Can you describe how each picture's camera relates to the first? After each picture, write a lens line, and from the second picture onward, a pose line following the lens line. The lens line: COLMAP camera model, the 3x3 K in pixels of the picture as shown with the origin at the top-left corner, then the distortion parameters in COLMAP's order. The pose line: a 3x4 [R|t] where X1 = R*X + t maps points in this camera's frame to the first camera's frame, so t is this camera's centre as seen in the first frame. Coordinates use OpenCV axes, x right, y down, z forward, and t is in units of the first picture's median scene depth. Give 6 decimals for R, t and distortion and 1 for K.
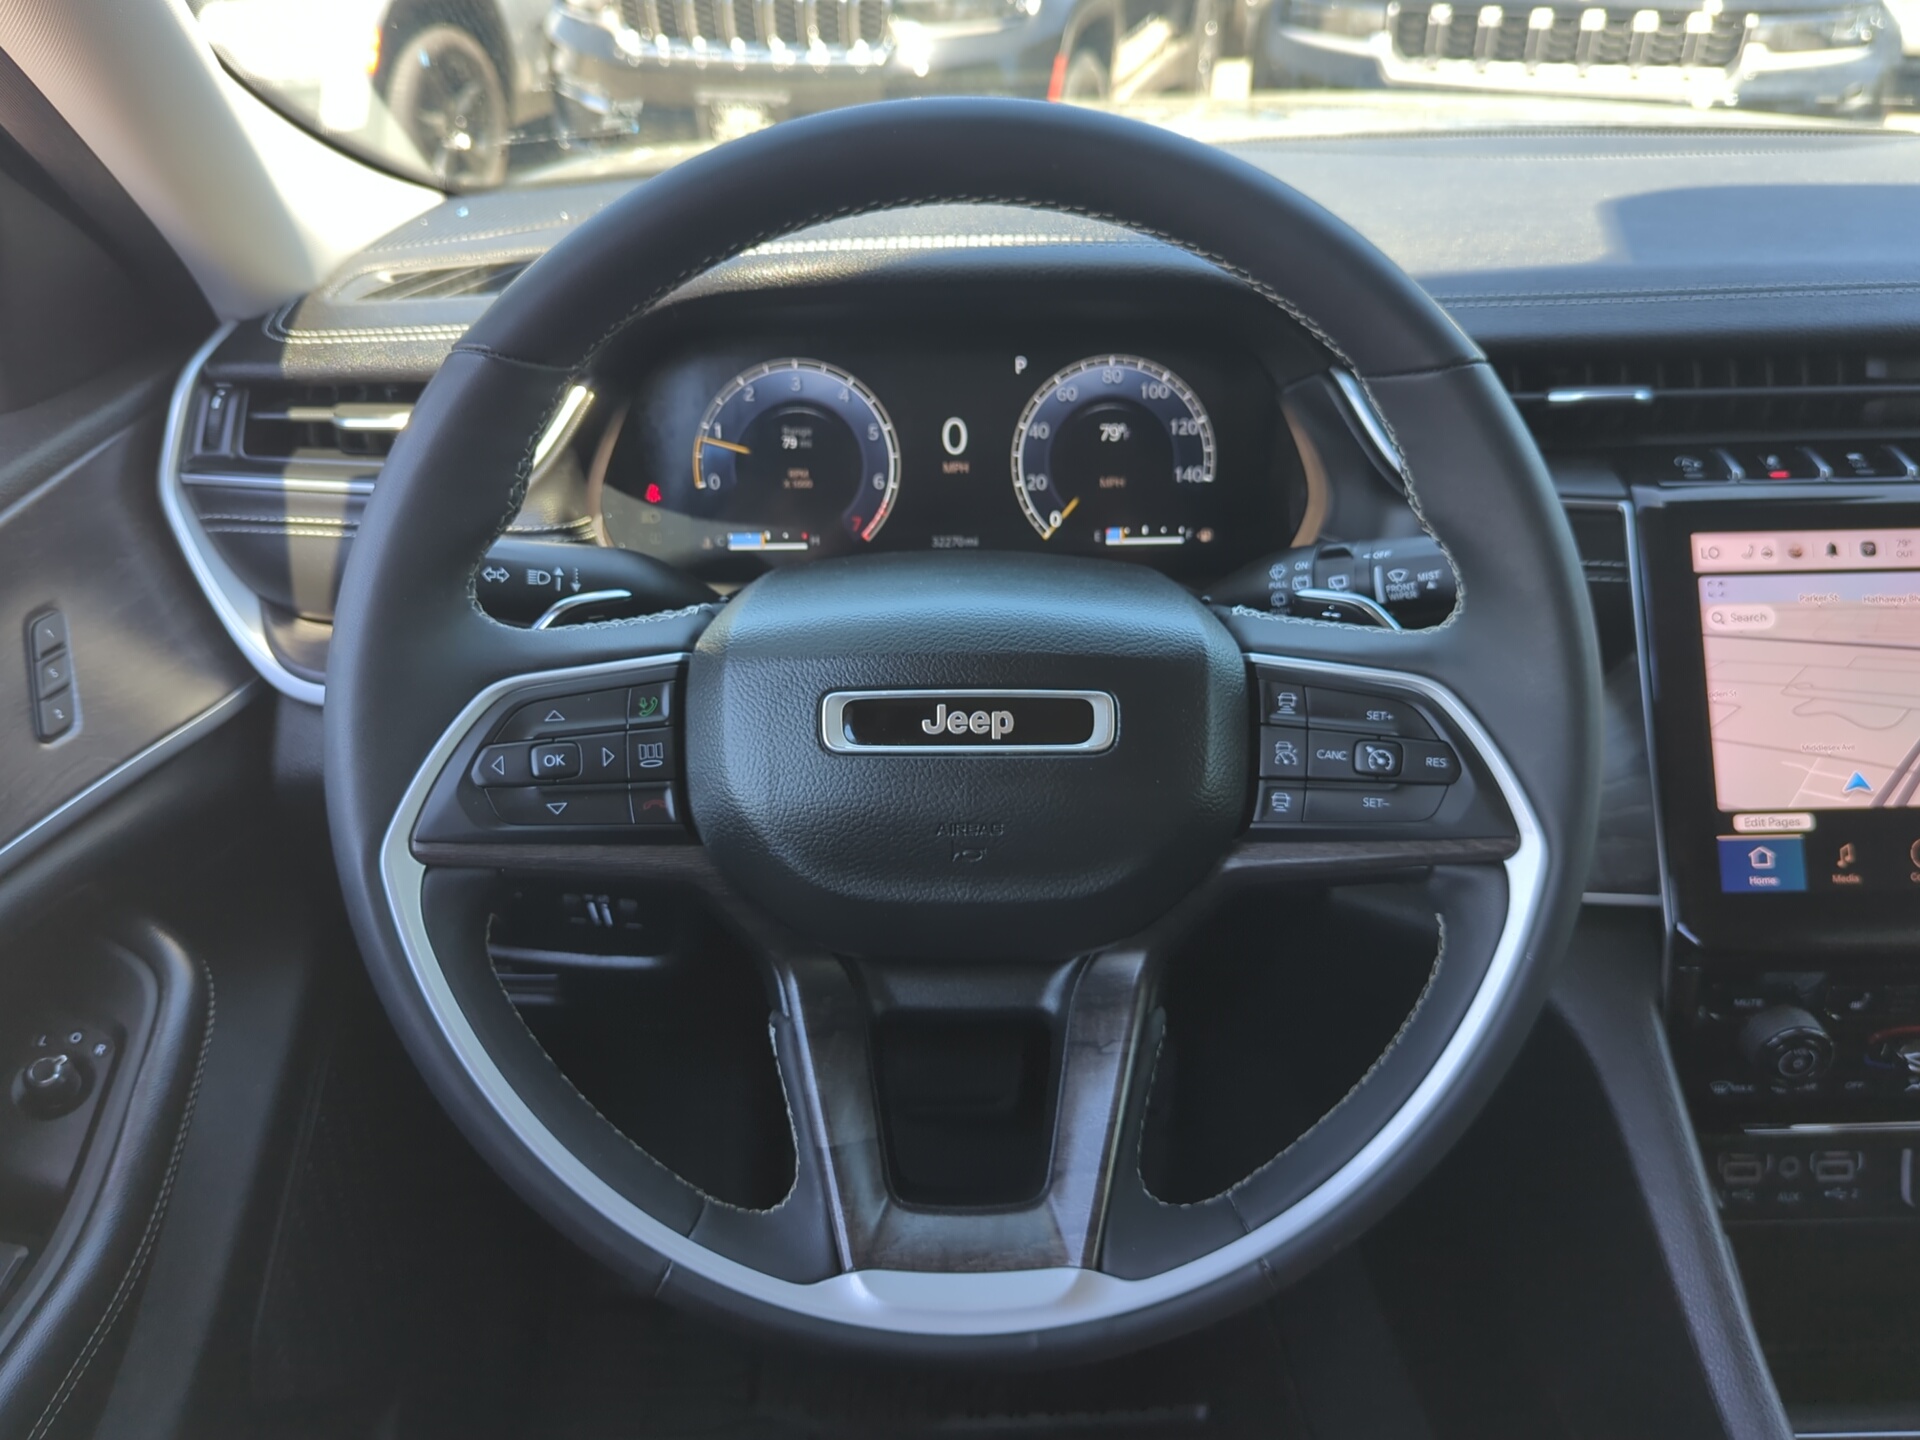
lens RADIAL K [[1563.4, 0, 975.3], [0, 1563.4, 697.0], [0, 0, 1]] dist [0.052100, -0.052117]
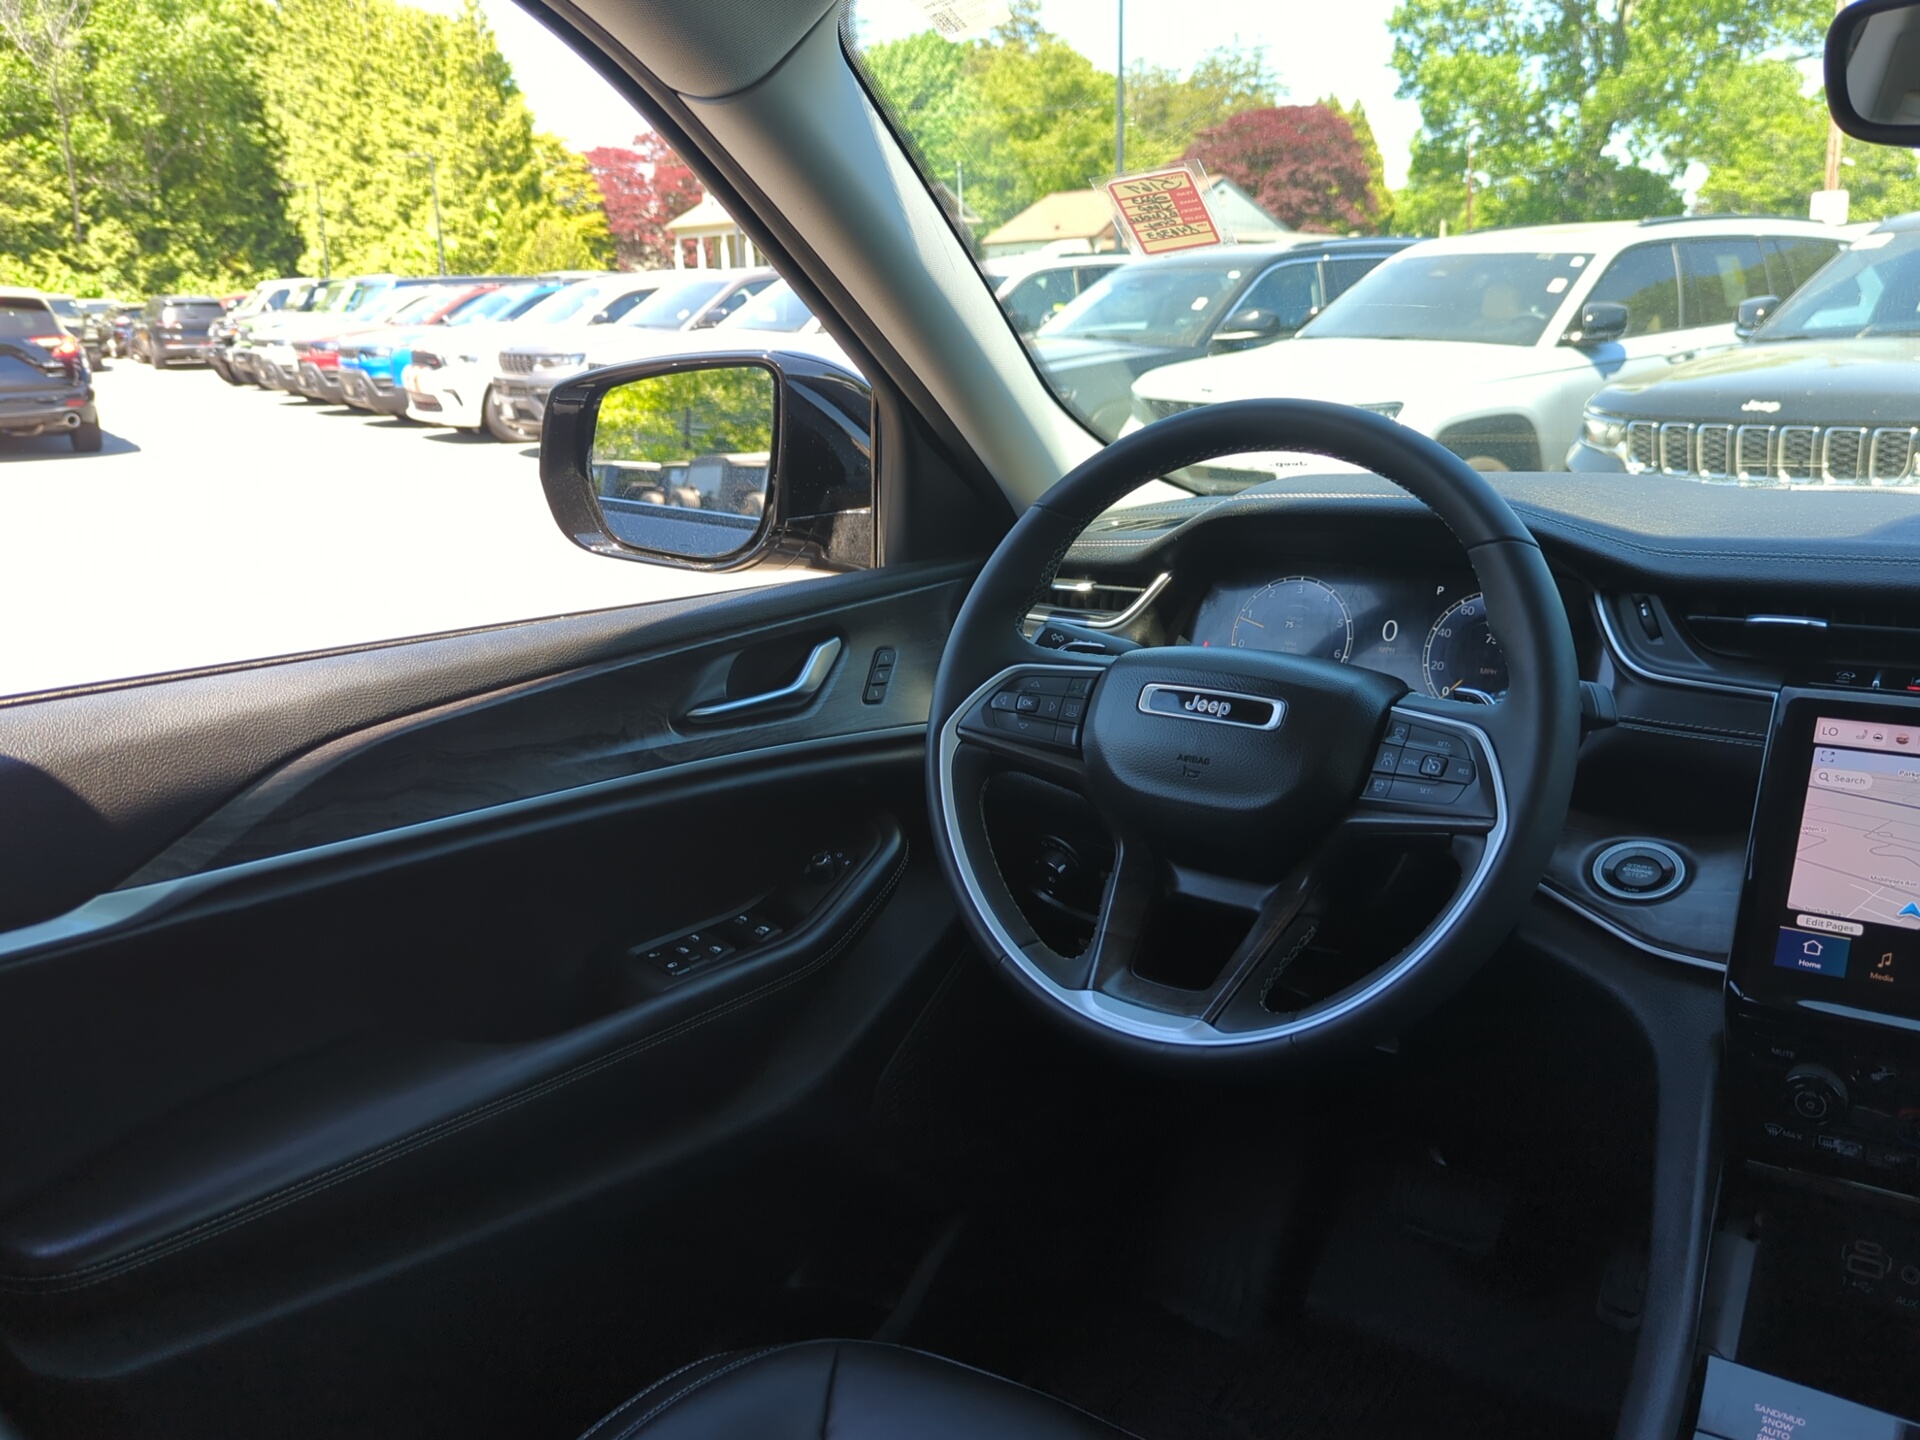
lens RADIAL K [[1563.4, 0, 975.3], [0, 1563.4, 697.0], [0, 0, 1]] dist [0.052100, -0.052117]
pose [[0.795093, 0.119365, -0.594626, 0.682588], [-0.265519, 0.949997, -0.164332, 0.298380], [0.545277, 0.288544, 0.787030, -0.481860]]
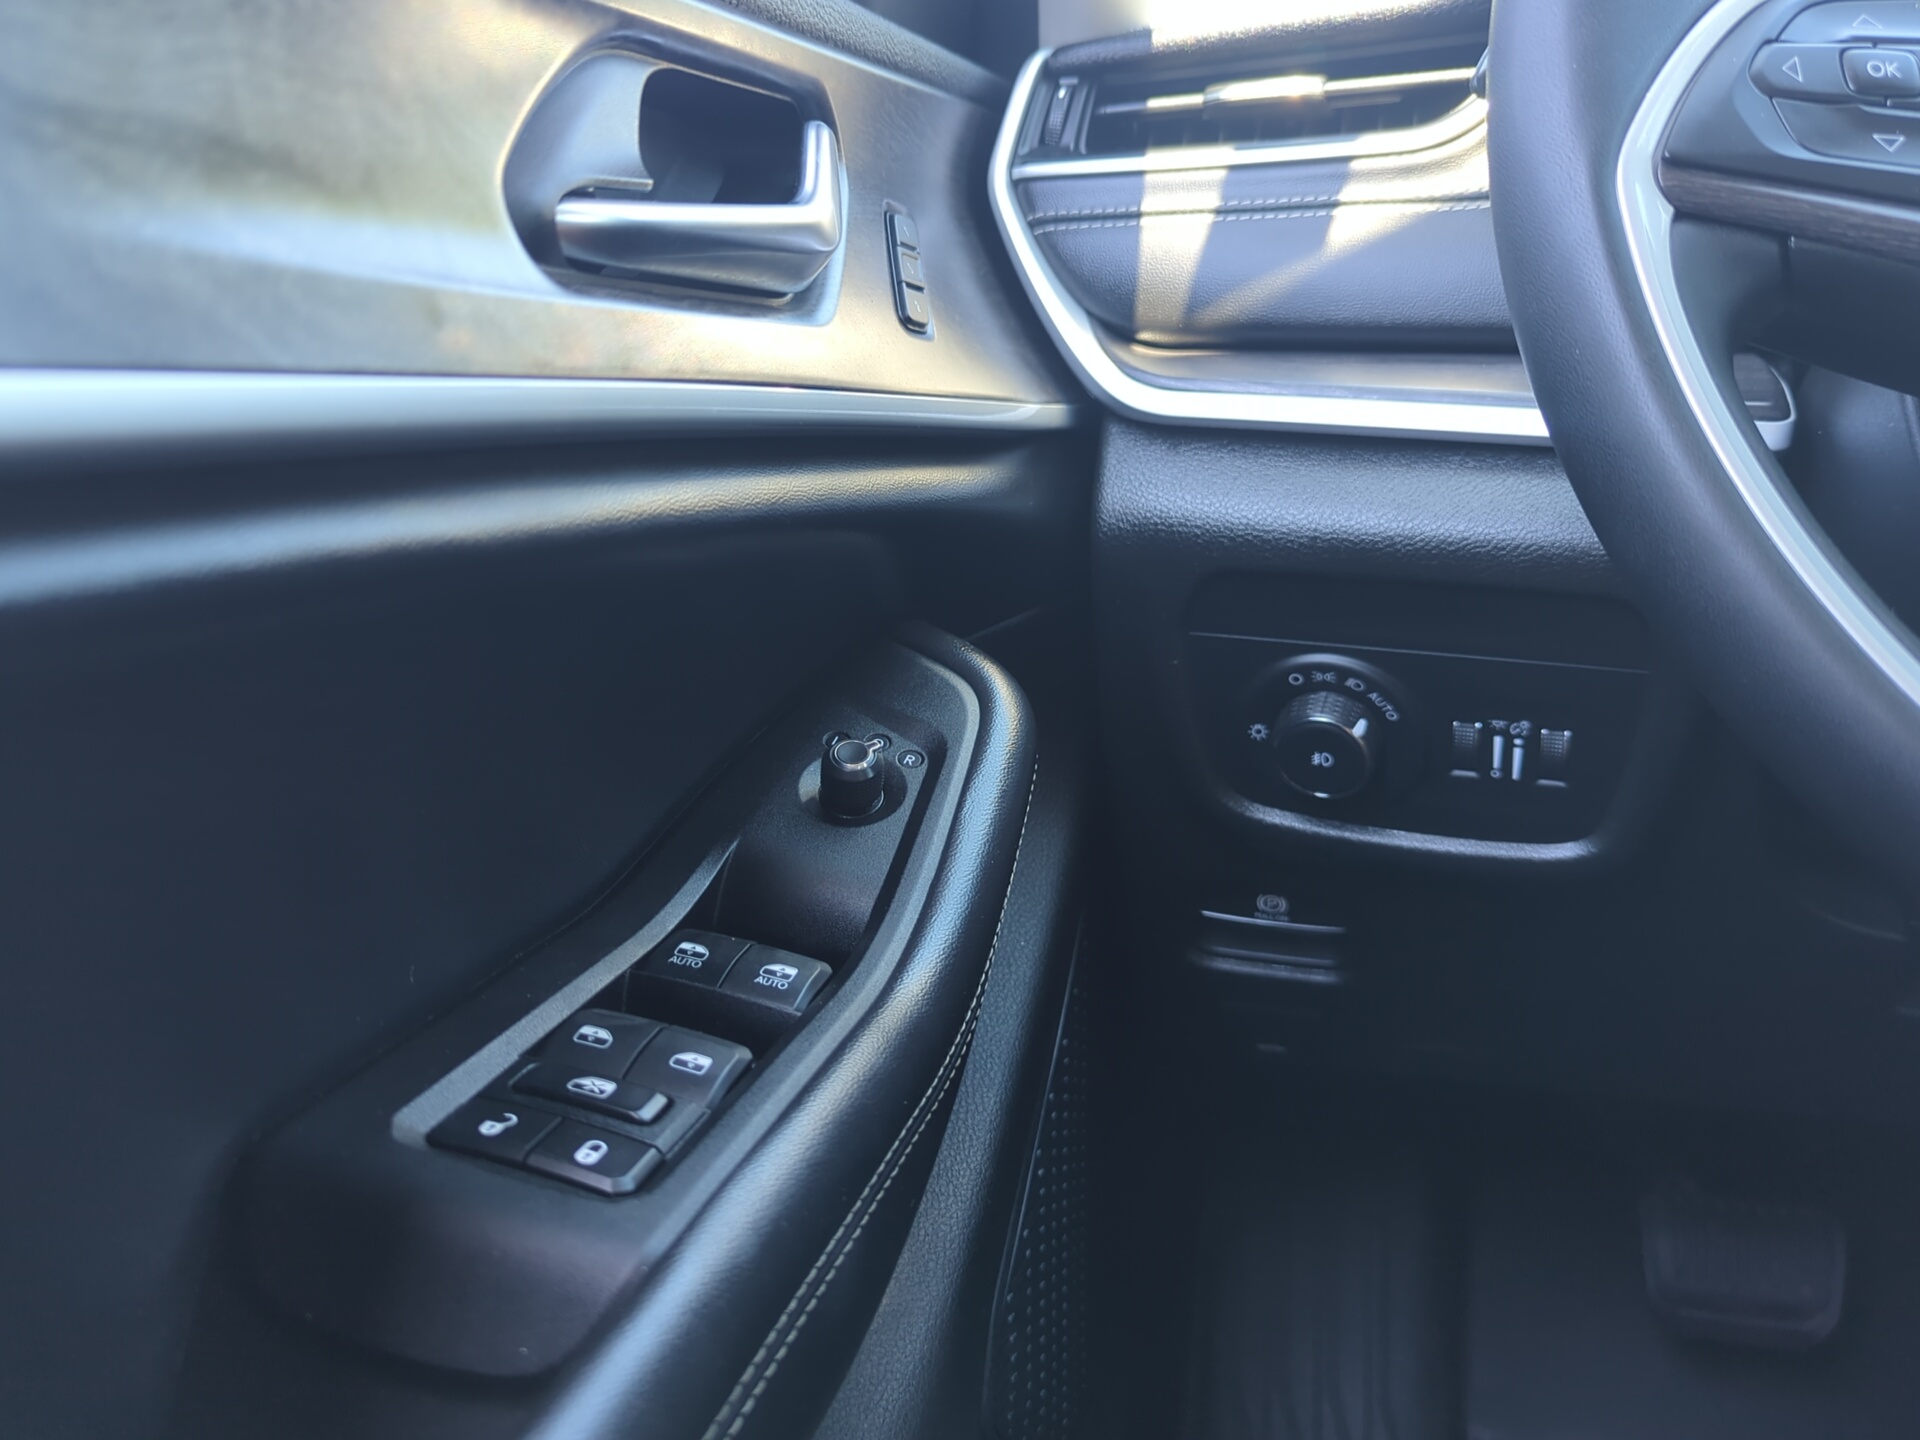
lens RADIAL K [[1563.4, 0, 975.3], [0, 1563.4, 697.0], [0, 0, 1]] dist [0.052100, -0.052117]
pose [[0.969131, 0.046210, -0.242177, -0.351588], [-0.103601, 0.967675, -0.229940, 0.348537], [0.223723, 0.247932, 0.942591, 0.335072]]
